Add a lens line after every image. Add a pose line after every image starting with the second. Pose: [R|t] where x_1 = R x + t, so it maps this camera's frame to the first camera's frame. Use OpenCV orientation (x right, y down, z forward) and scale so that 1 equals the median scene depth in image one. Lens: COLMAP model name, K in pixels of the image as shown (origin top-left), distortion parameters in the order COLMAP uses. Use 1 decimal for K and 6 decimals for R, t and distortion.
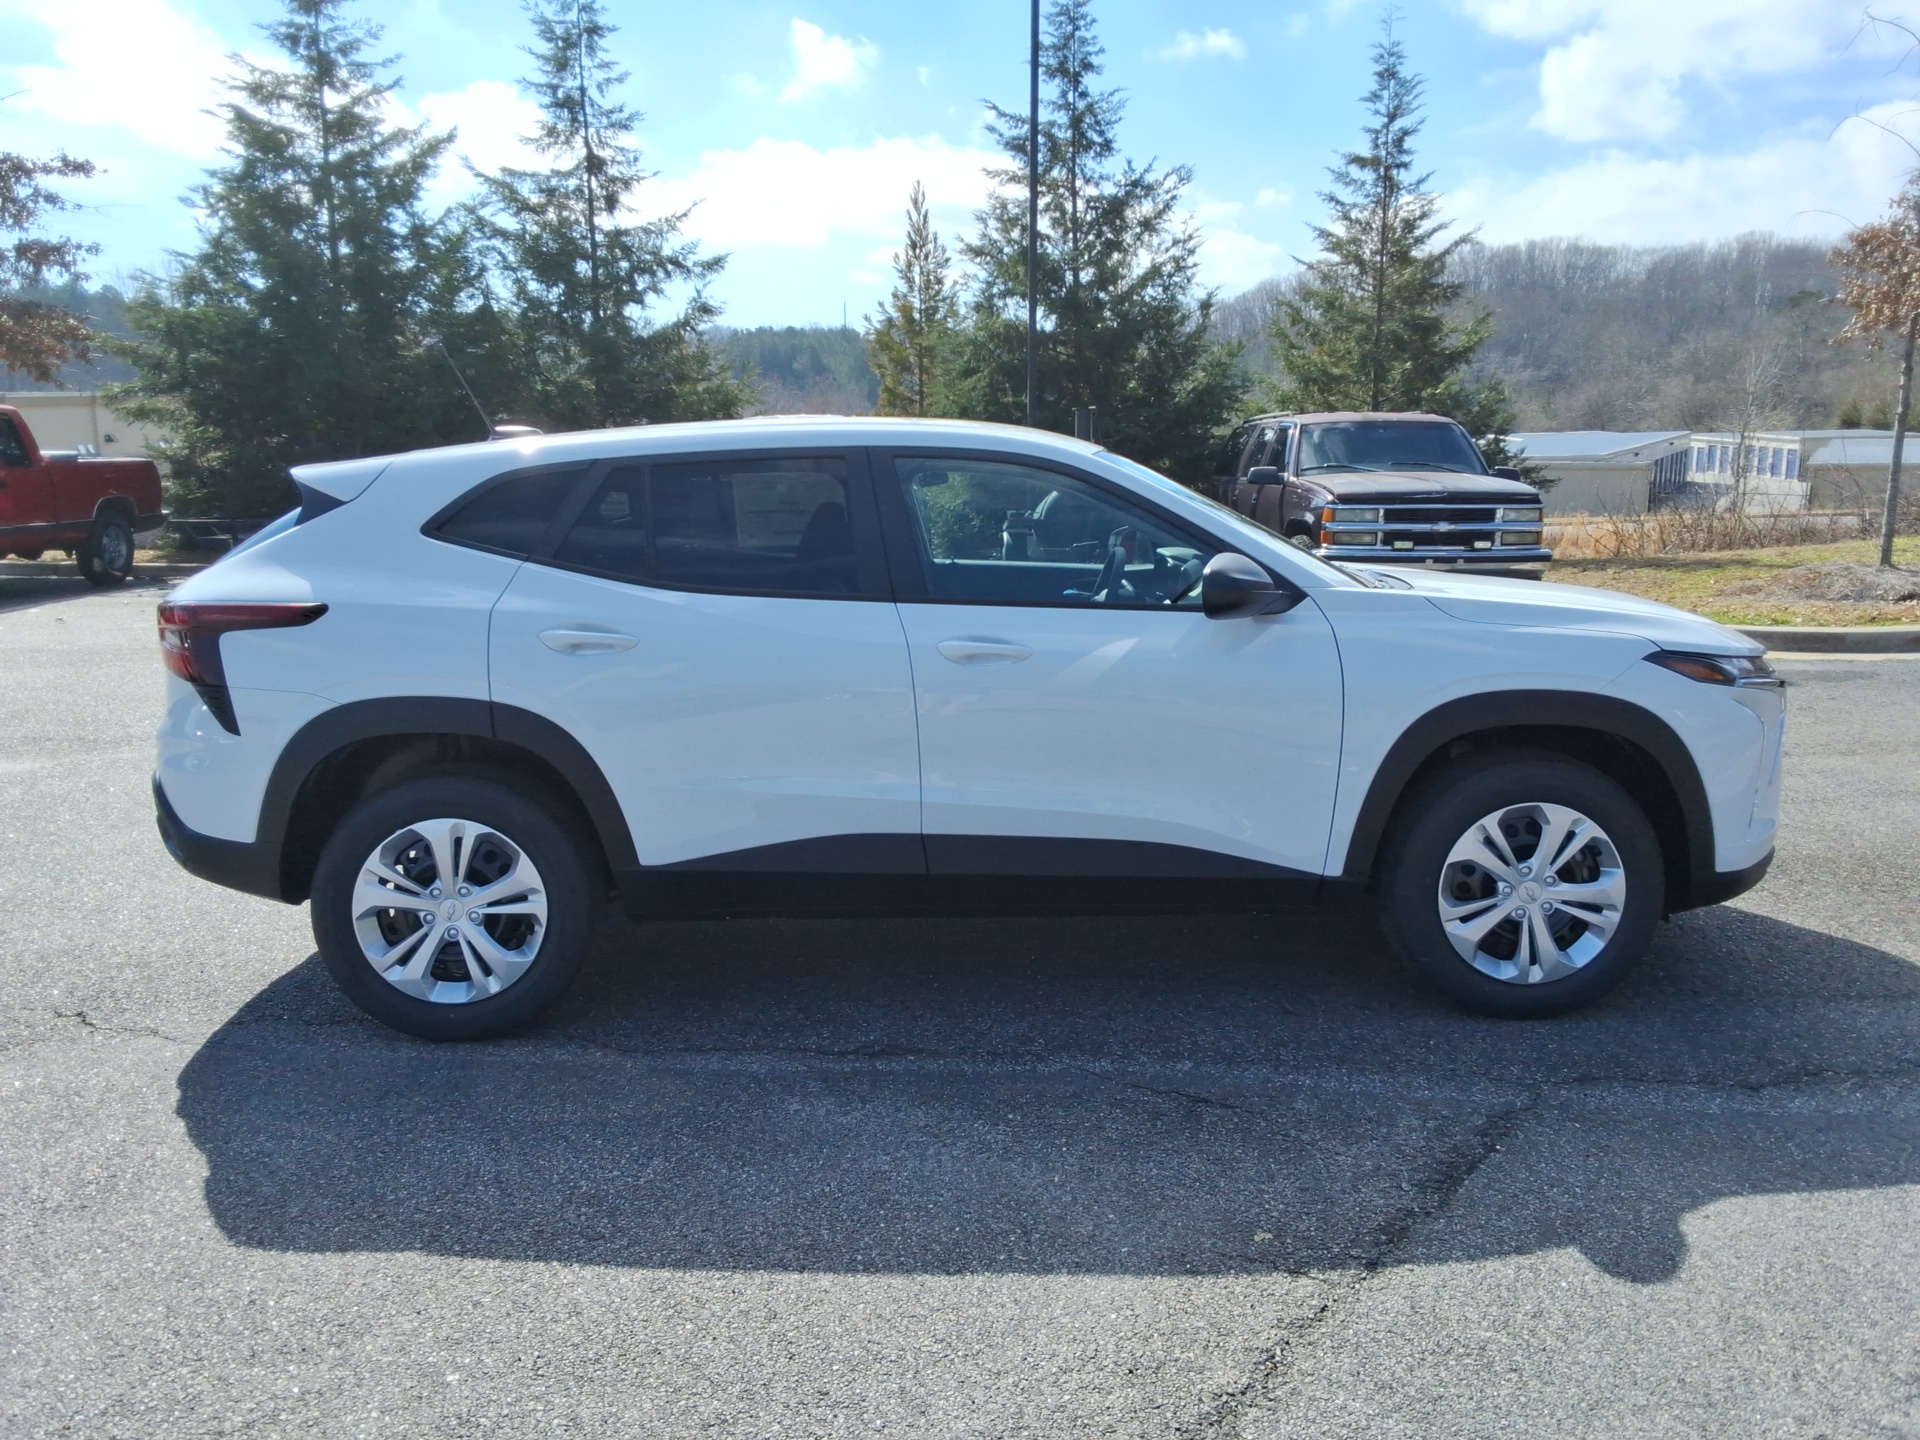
lens RADIAL K [[1549.8, 0, 961.7], [0, 1549.8, 706.8], [0, 0, 1]] dist [0.111873, -0.178471]
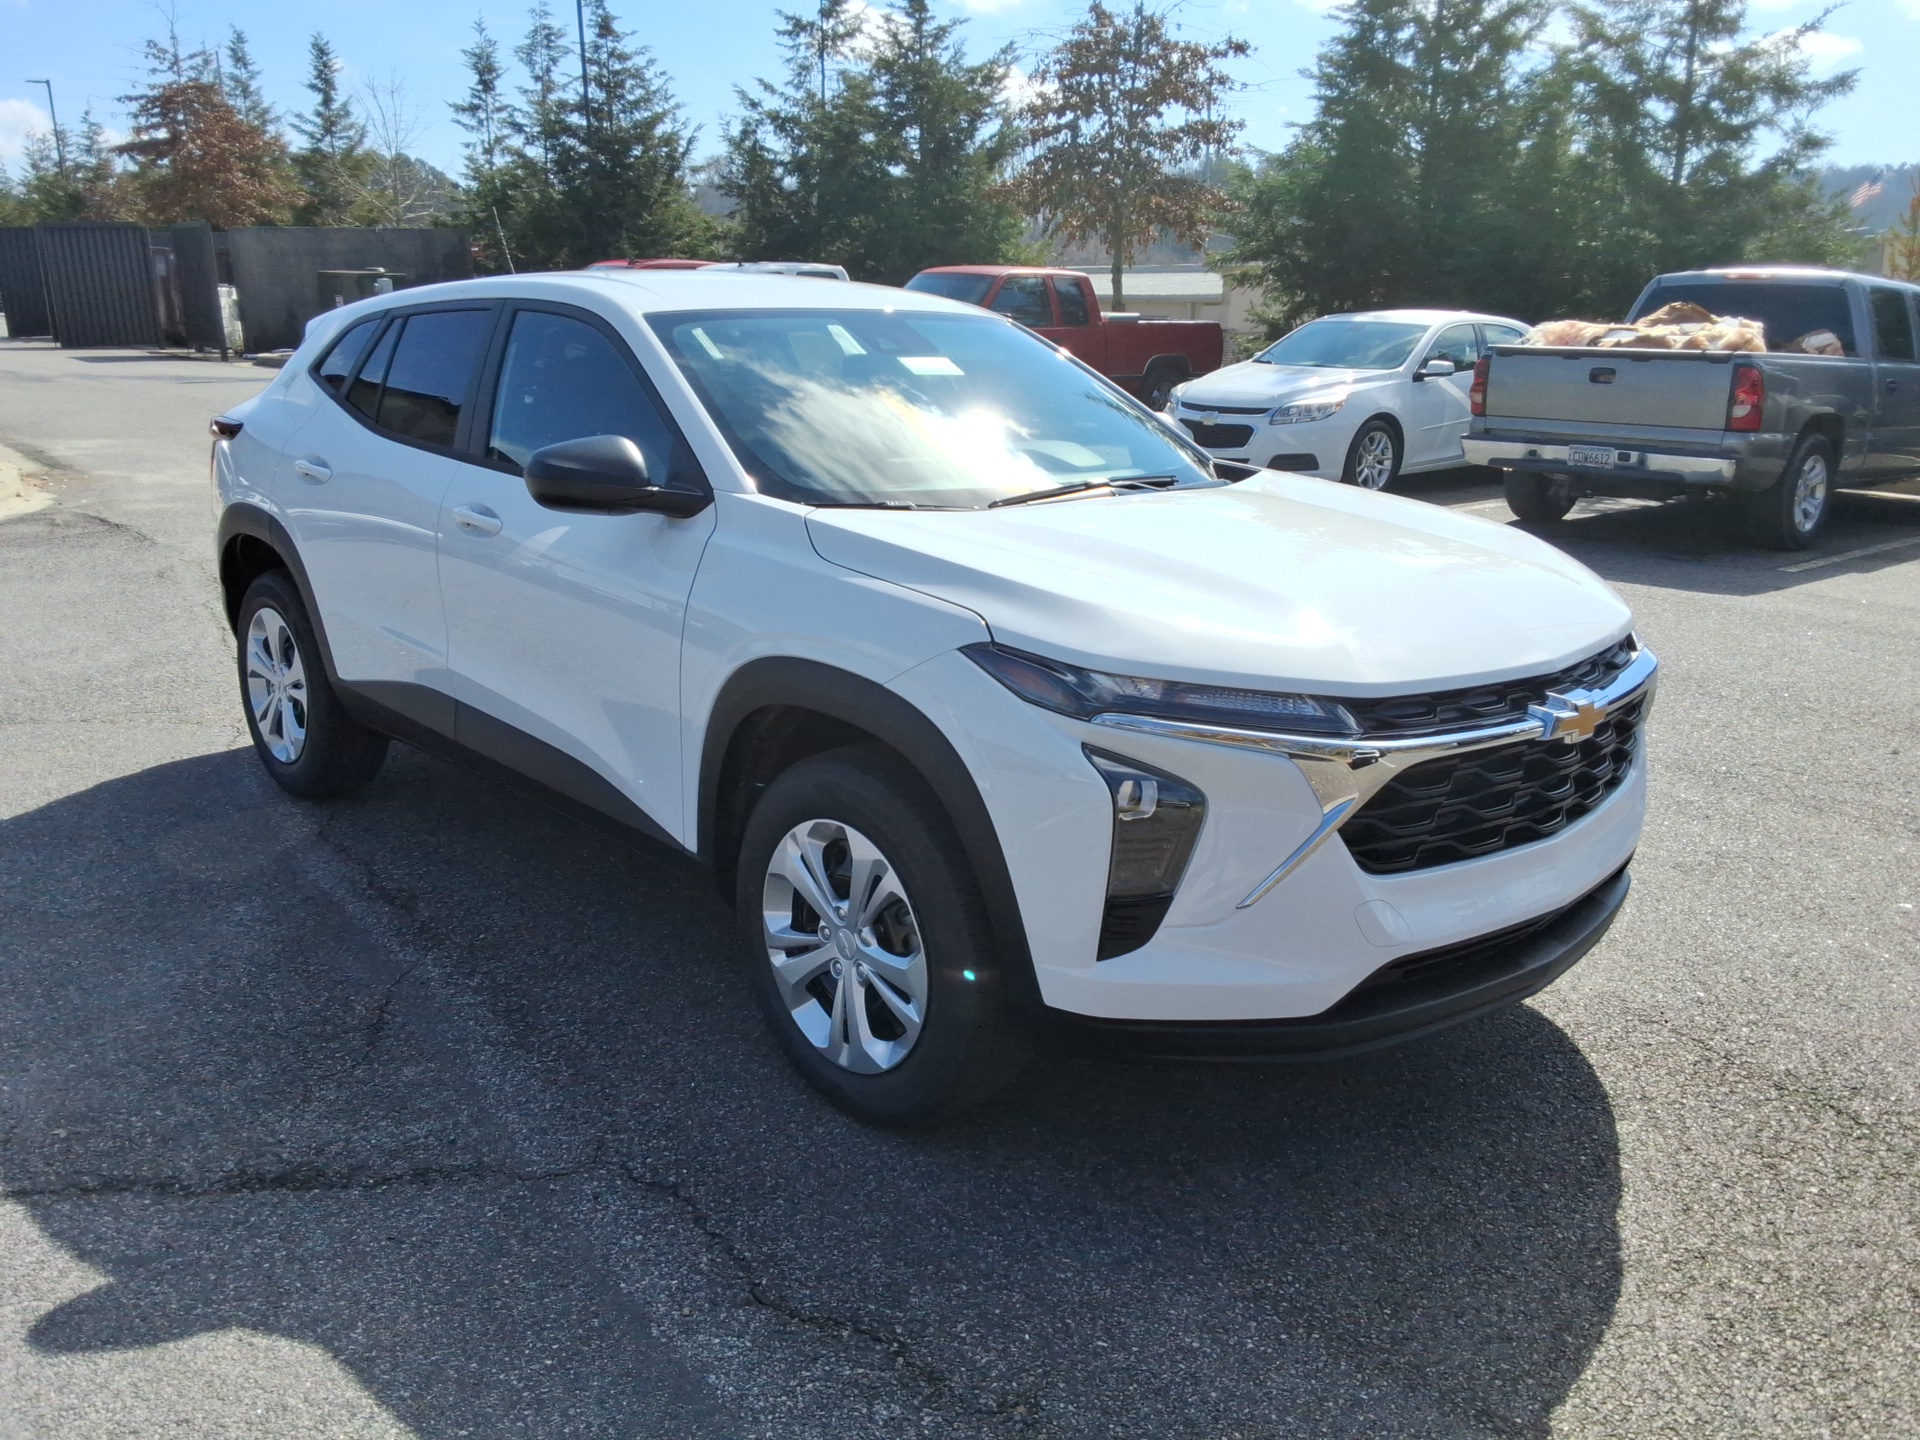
lens RADIAL K [[1549.8, 0, 950.9], [0, 1549.8, 692.7], [0, 0, 1]] dist [0.111873, -0.178471]
pose [[0.656086, 0.190724, -0.730188, 0.886987], [-0.137097, 0.981561, 0.133199, -0.094663], [0.742129, 0.012717, 0.670137, 0.559297]]
